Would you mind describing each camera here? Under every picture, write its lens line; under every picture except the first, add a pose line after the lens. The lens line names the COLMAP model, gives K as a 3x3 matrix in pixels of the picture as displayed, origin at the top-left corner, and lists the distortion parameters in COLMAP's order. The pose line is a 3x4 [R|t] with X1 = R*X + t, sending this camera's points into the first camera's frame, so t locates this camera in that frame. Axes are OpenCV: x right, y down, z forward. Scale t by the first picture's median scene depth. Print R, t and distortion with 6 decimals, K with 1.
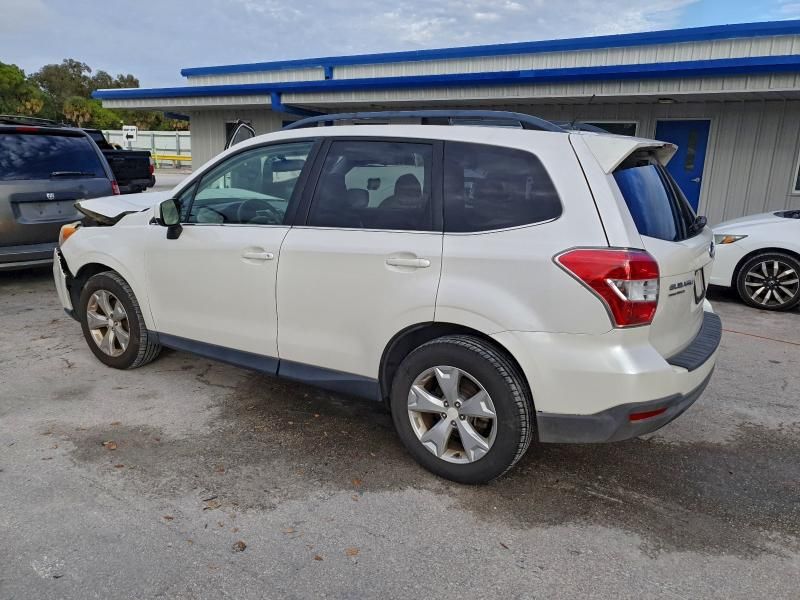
lens RADIAL K [[627.2, 0, 393.4], [0, 627.2, 301.8], [0, 0, 1]] dist [0.003145, 0.032662]
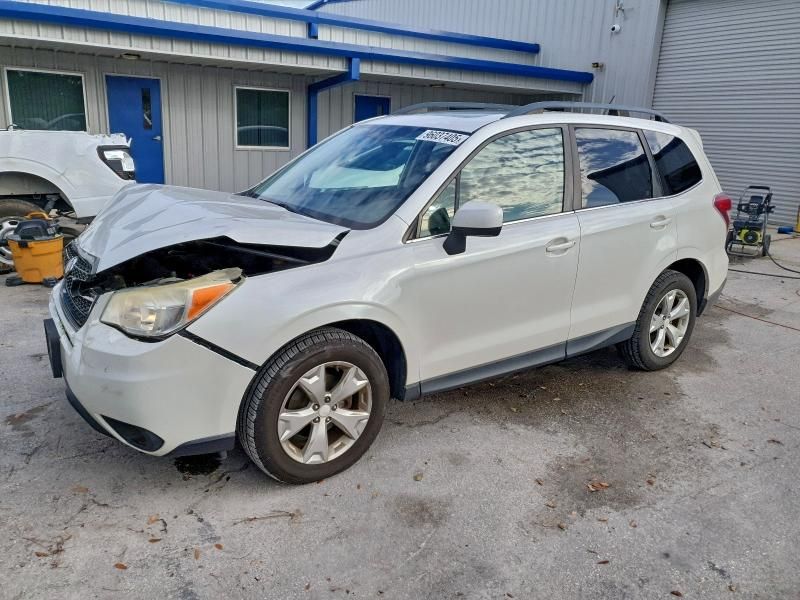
lens RADIAL K [[627.2, 0, 393.4], [0, 627.2, 301.8], [0, 0, 1]] dist [0.003145, 0.032662]
pose [[0.368770, -0.262959, 0.891550, -1.096629], [0.188540, 0.960373, 0.205273, -0.218666], [-0.910199, 0.092395, 0.403735, 0.762512]]
